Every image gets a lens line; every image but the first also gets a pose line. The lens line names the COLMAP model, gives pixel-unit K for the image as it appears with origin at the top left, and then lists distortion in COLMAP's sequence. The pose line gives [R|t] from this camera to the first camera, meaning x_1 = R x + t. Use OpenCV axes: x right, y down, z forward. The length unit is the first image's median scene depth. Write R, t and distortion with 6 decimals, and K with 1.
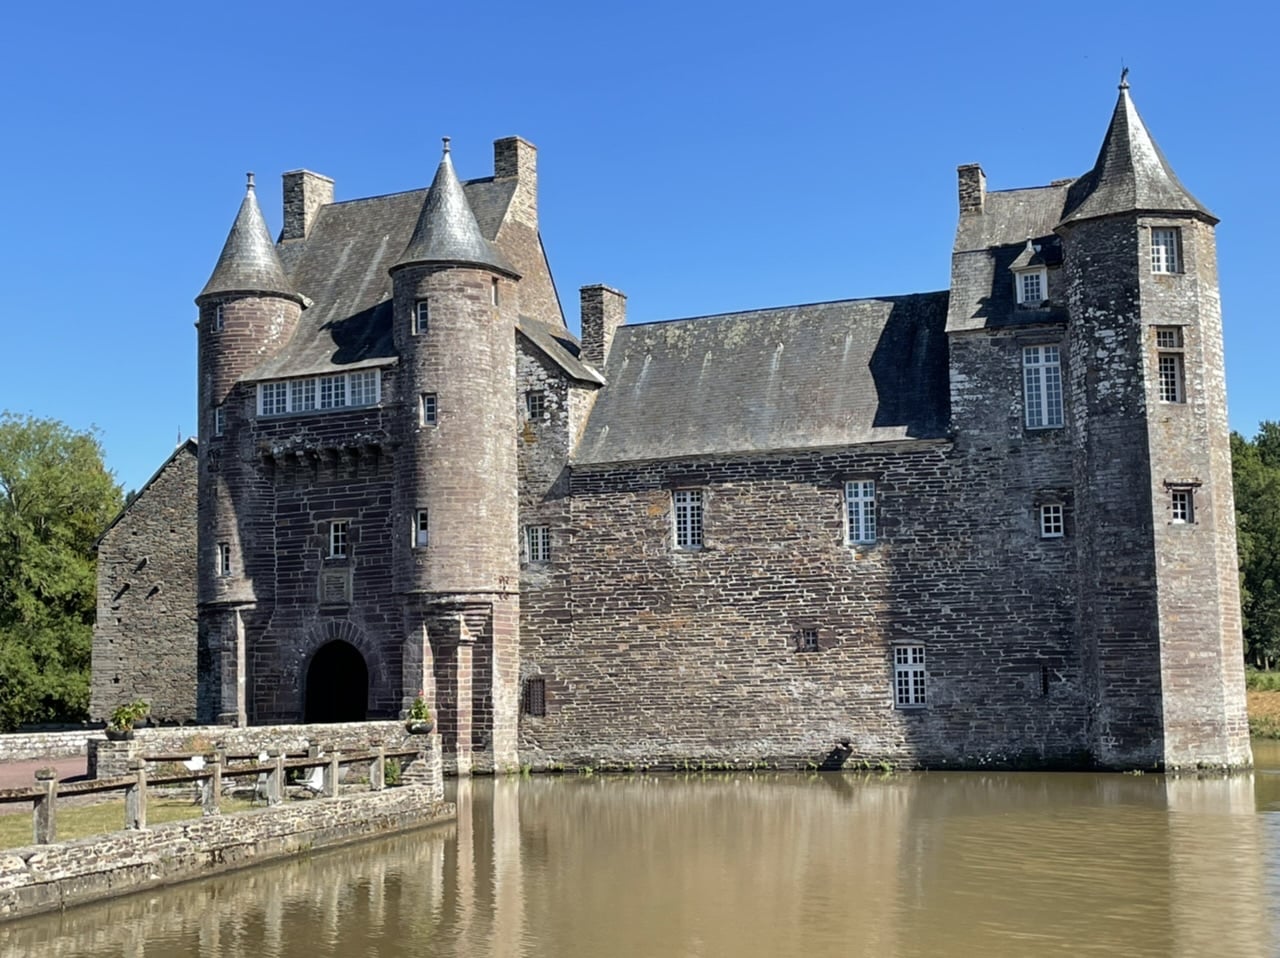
lens RADIAL K [[1582.5, 0, 640.0], [0, 1582.5, 479.0], [0, 0, 1]] dist [0.013113, 0.007475]
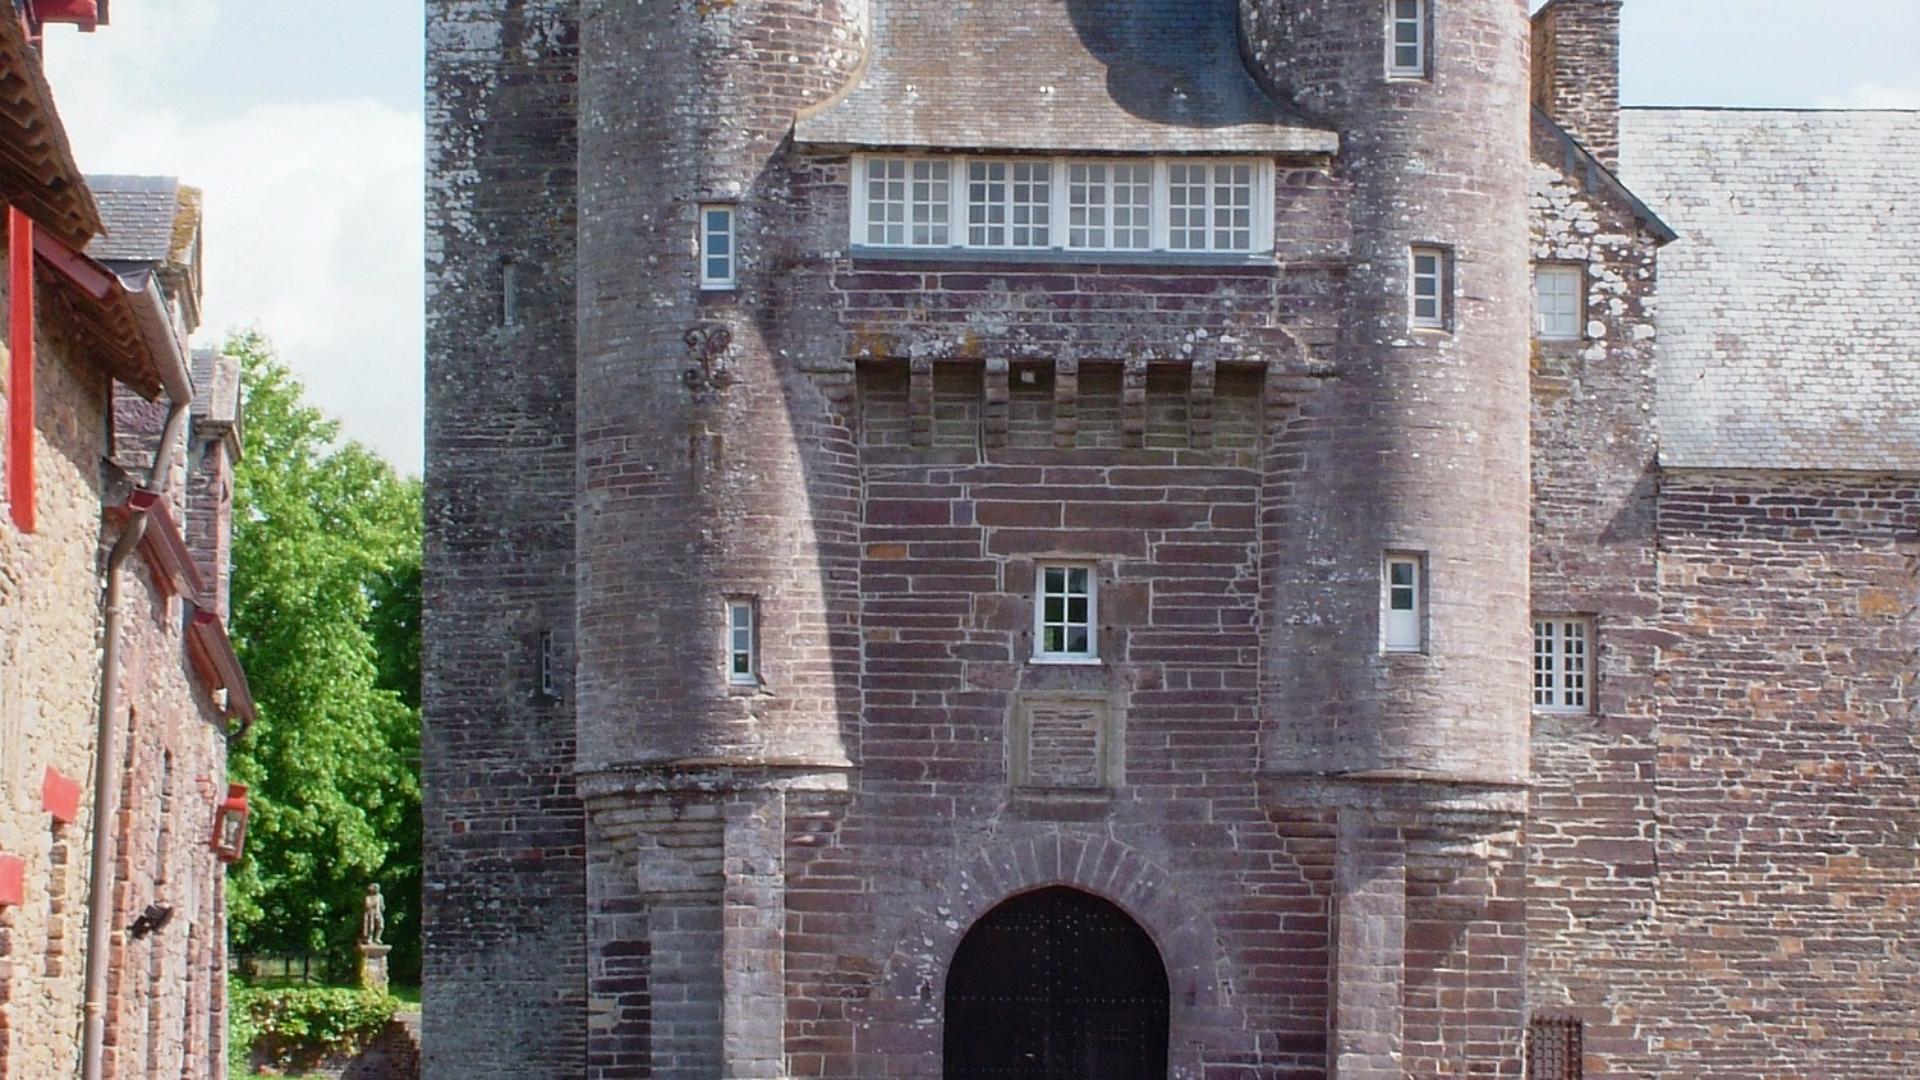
lens RADIAL K [[4210.9, 0, 960.0], [0, 4210.9, 540.0], [0, 0, 1]] dist [0.016984, 0.308333]
pose [[0.921476, 0.082120, 0.379656, -0.590816], [-0.089386, 0.995996, 0.001518, 0.023020], [-0.378012, -0.035334, 0.925126, 0.120192]]
